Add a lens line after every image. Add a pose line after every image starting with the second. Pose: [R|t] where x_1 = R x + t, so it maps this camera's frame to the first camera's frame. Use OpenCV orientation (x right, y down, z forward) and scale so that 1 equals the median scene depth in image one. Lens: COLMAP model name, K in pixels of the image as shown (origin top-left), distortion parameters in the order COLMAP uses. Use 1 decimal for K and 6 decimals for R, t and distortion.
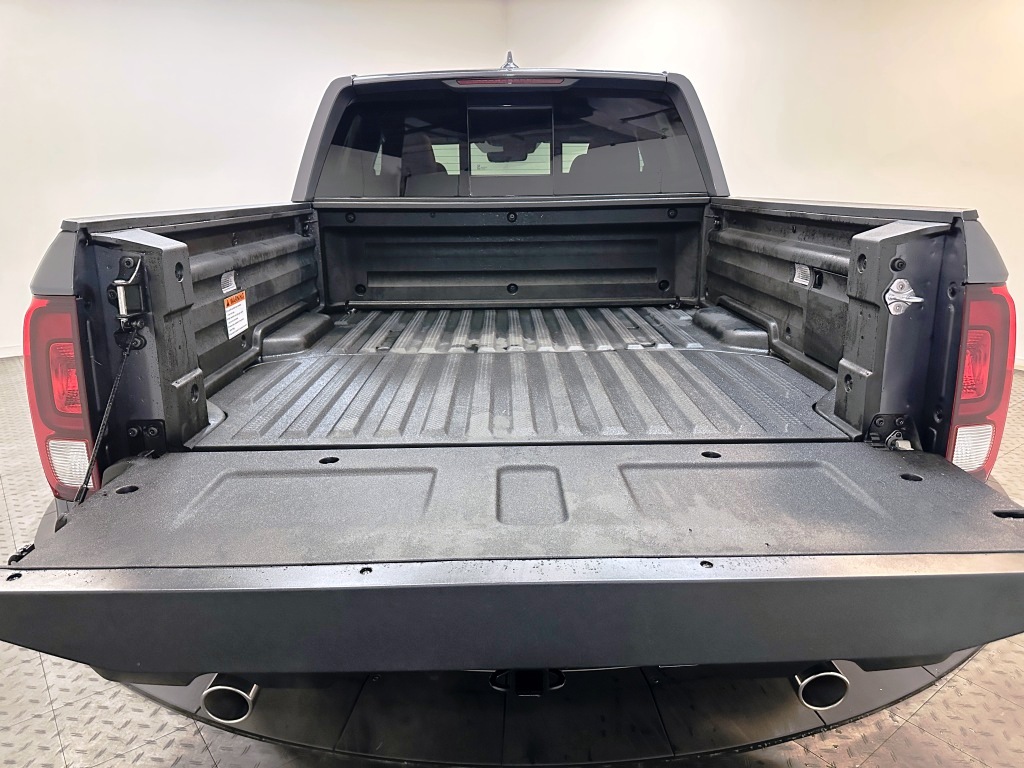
lens RADIAL K [[771.8, 0, 510.1], [0, 771.8, 384.3], [0, 0, 1]] dist [0.013262, -0.005266]
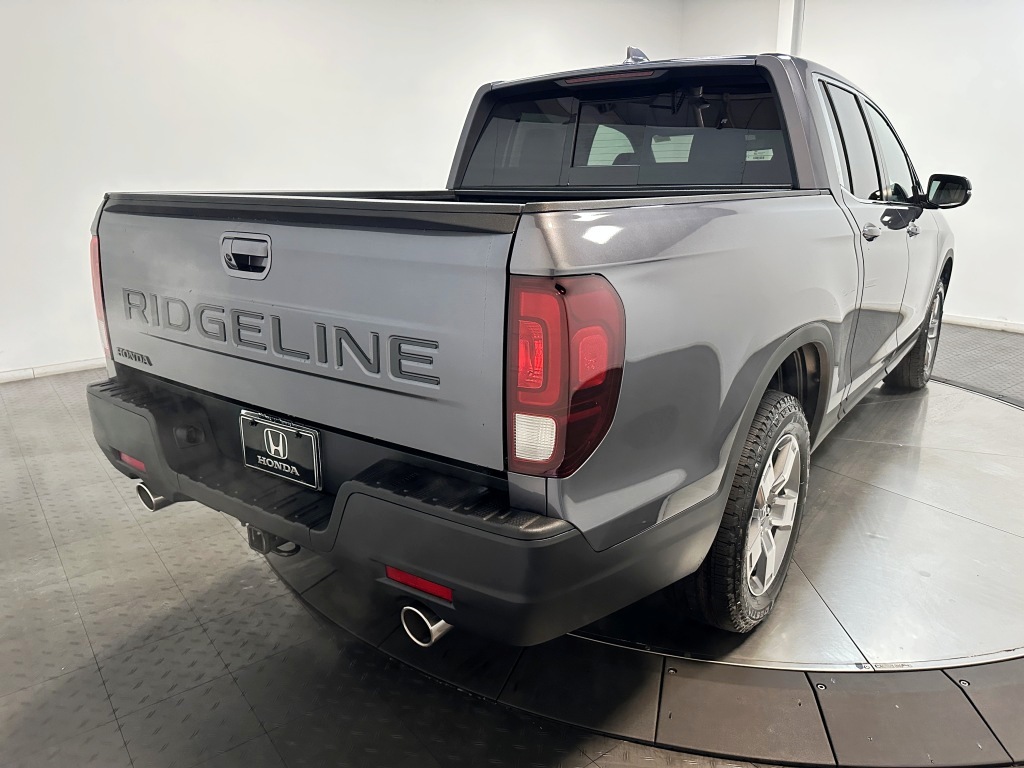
lens RADIAL K [[764.8, 0, 508.0], [0, 764.8, 378.3], [0, 0, 1]] dist [0.021120, -0.002786]
pose [[0.788034, 0.165085, -0.593084, 0.718060], [-0.167291, 0.984547, 0.051769, -0.028959], [0.592466, 0.058422, 0.803474, 0.141250]]
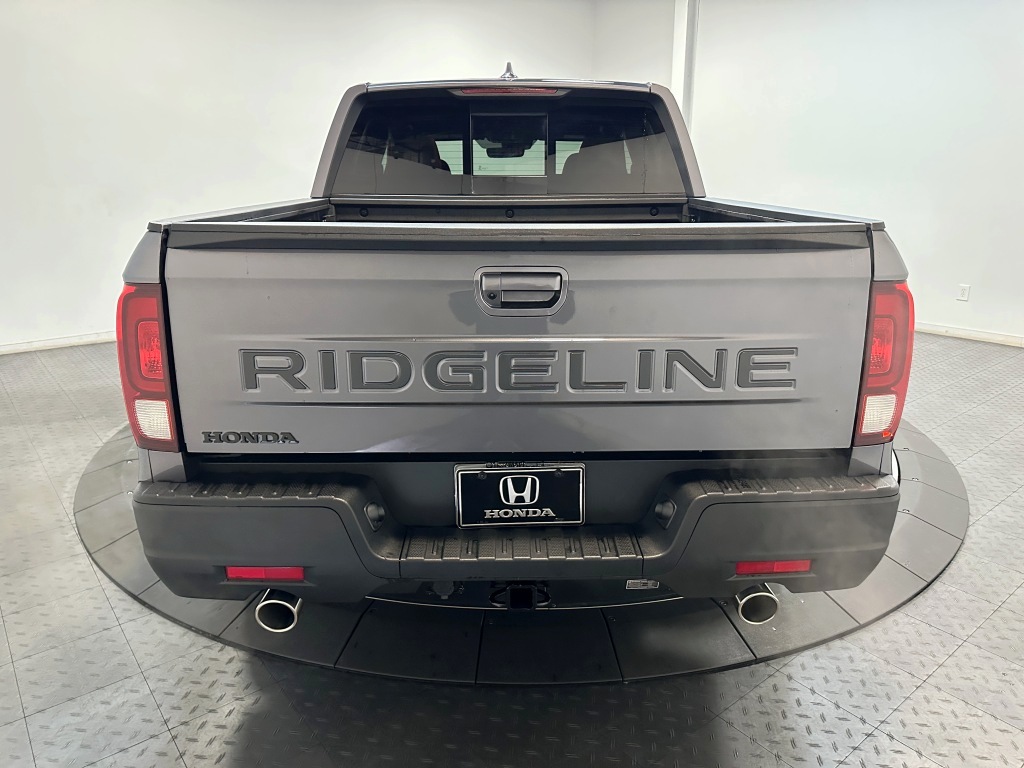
lens RADIAL K [[719.7, 0, 513.2], [0, 719.7, 378.9], [0, 0, 1]] dist [0.037447, -0.030511]
pose [[0.999912, 0.008784, 0.009934, -0.001223], [-0.008957, 0.999807, 0.017472, 0.004256], [-0.009778, -0.017559, 0.999798, -0.056648]]
